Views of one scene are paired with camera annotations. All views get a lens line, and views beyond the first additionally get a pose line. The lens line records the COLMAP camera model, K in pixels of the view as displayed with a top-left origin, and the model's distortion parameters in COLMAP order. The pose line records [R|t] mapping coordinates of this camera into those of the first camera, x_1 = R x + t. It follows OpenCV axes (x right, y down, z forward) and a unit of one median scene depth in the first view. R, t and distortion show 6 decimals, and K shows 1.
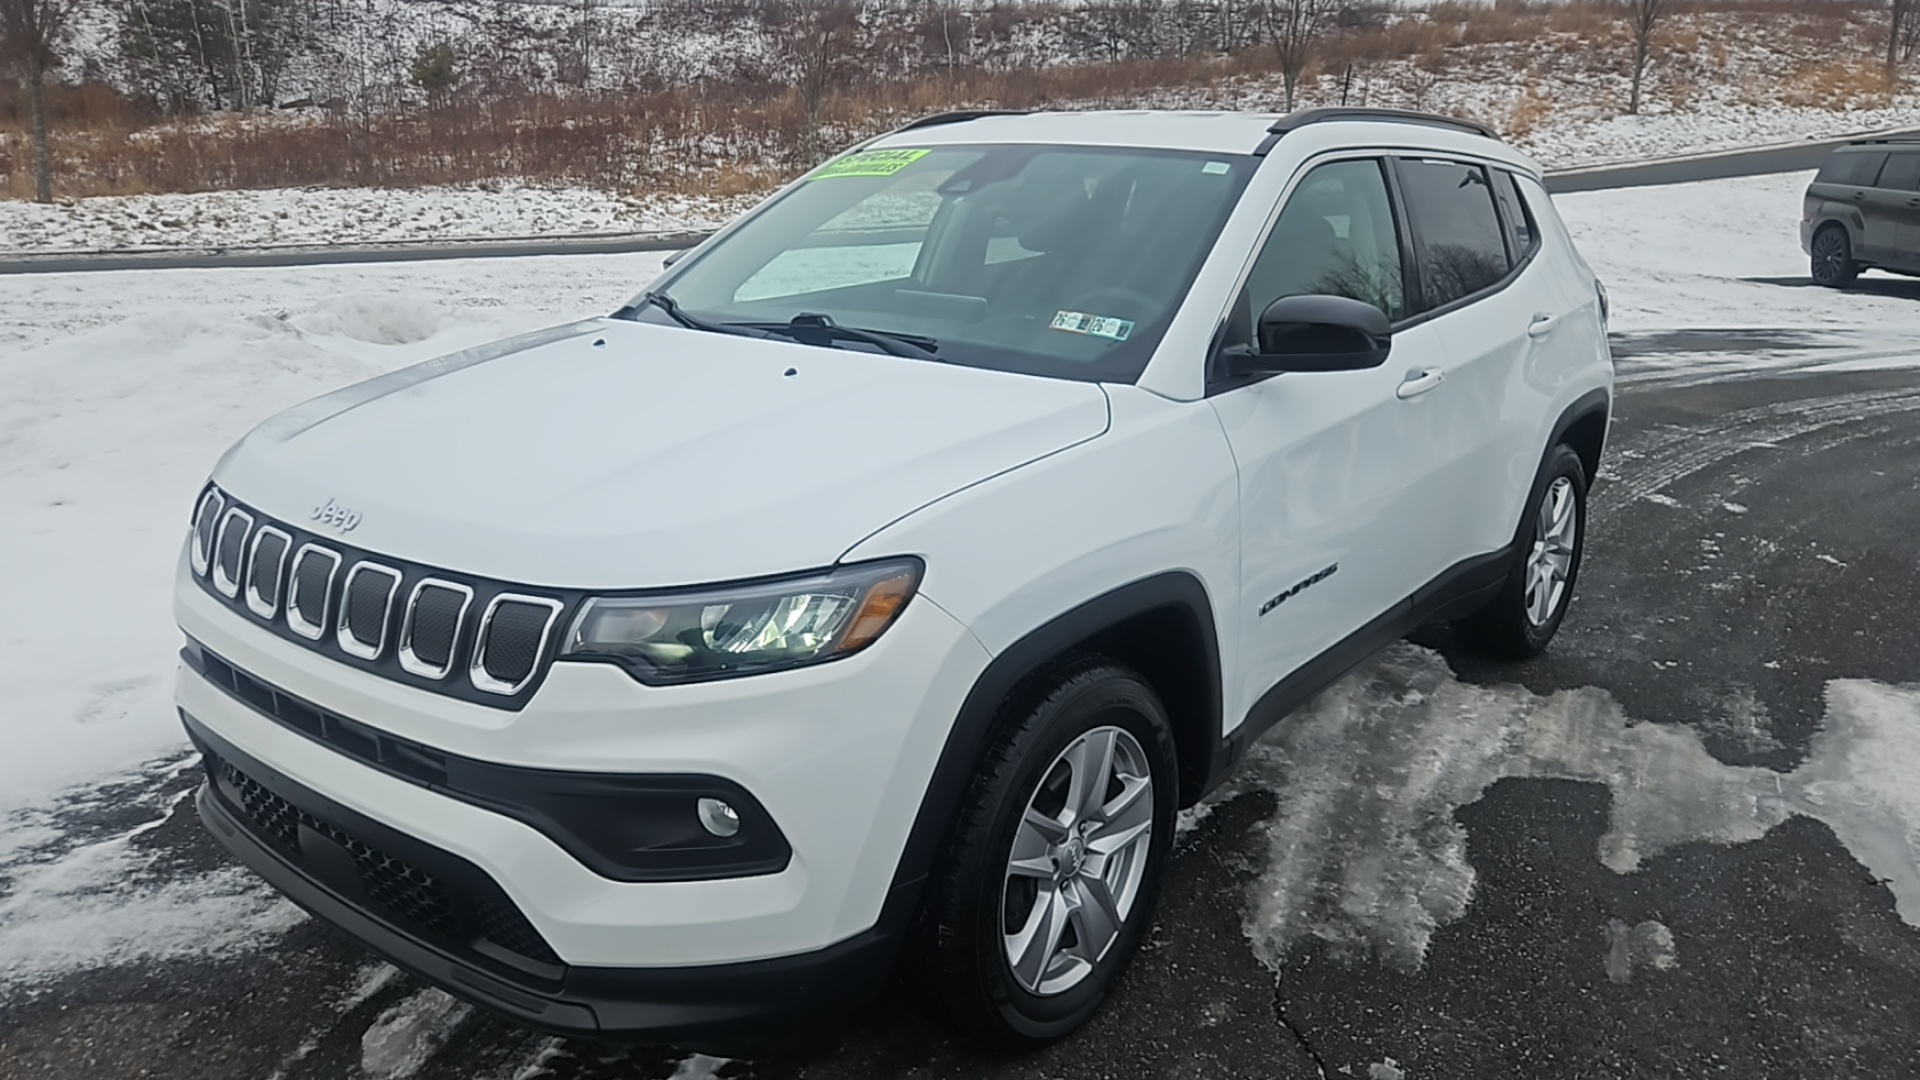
lens RADIAL K [[1386.7, 0, 946.8], [0, 1386.7, 548.8], [0, 0, 1]] dist [0.087487, -0.070107]
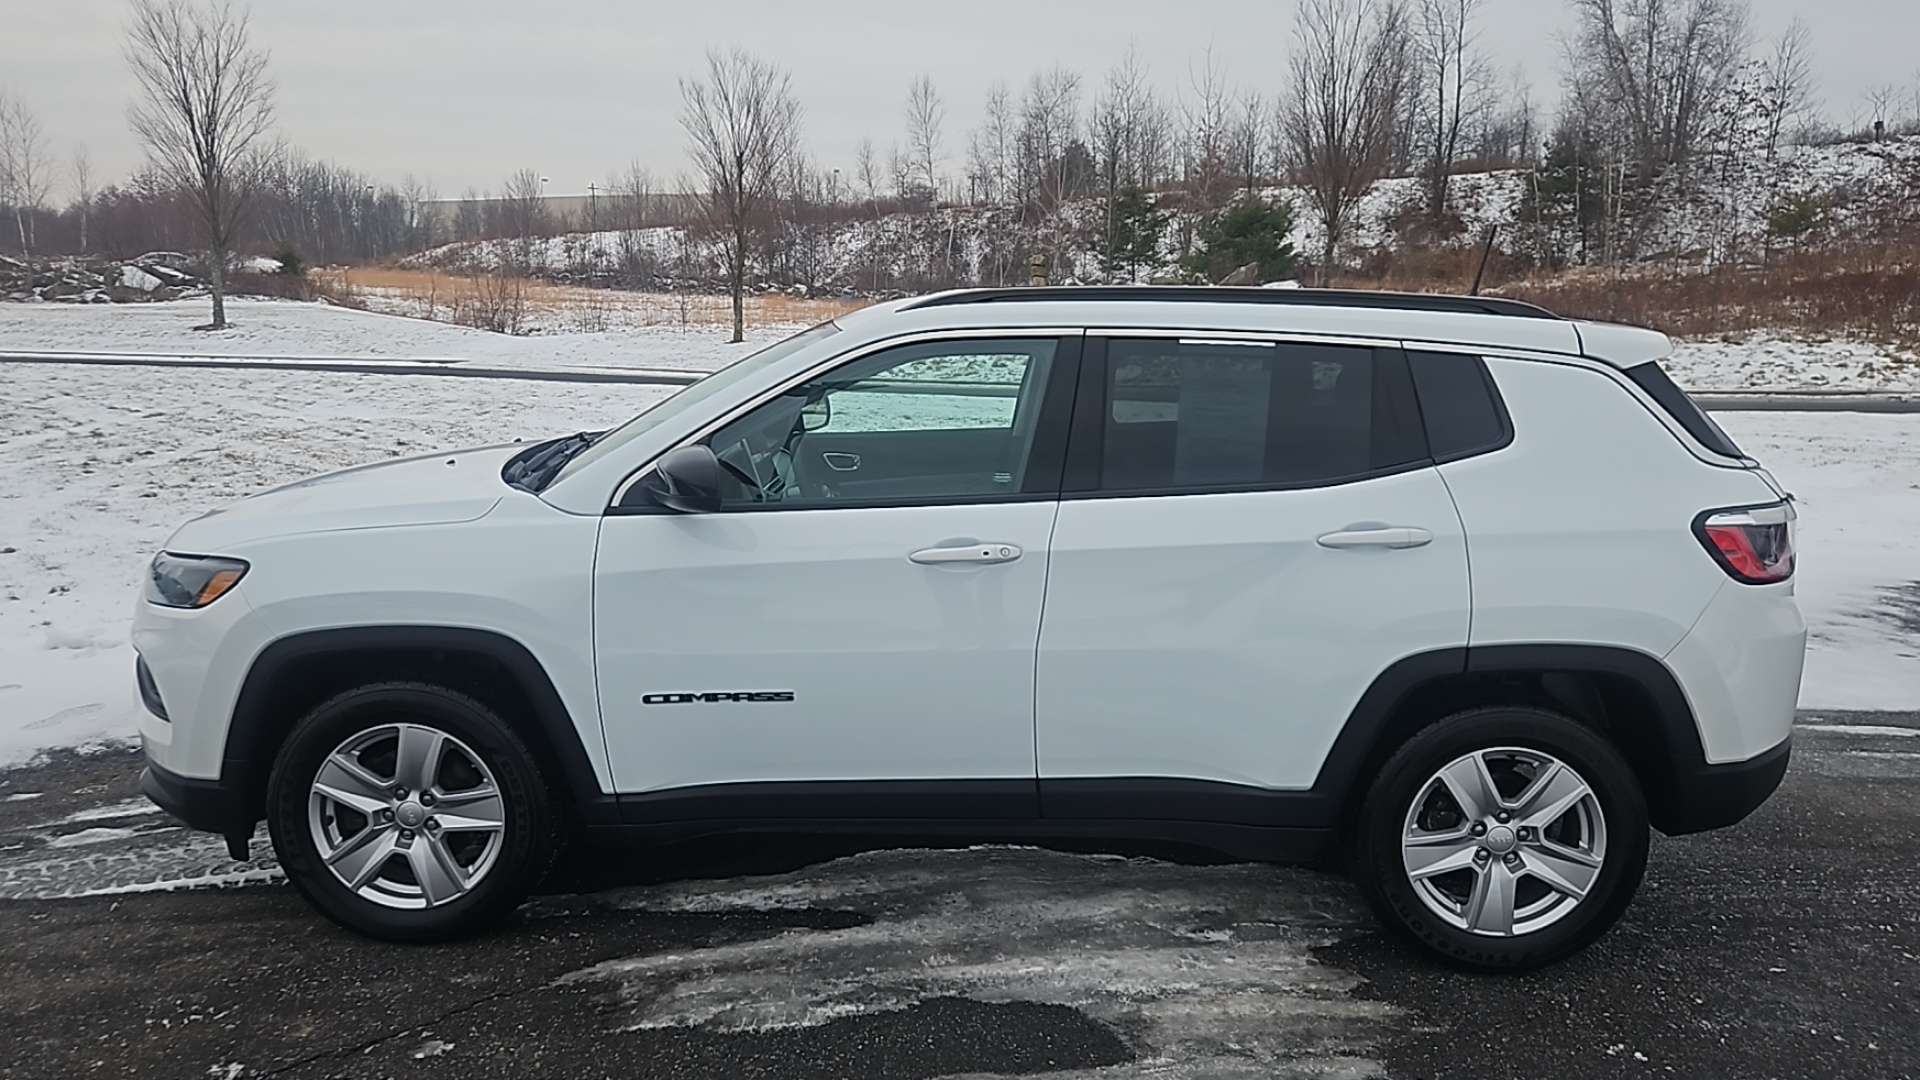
lens RADIAL K [[1386.7, 0, 946.8], [0, 1386.7, 548.8], [0, 0, 1]] dist [0.087487, -0.070107]
pose [[0.606738, 0.141244, -0.782252, 1.133036], [-0.218922, 0.975721, 0.006375, -0.127354], [0.764161, 0.167385, 0.622929, 0.368794]]
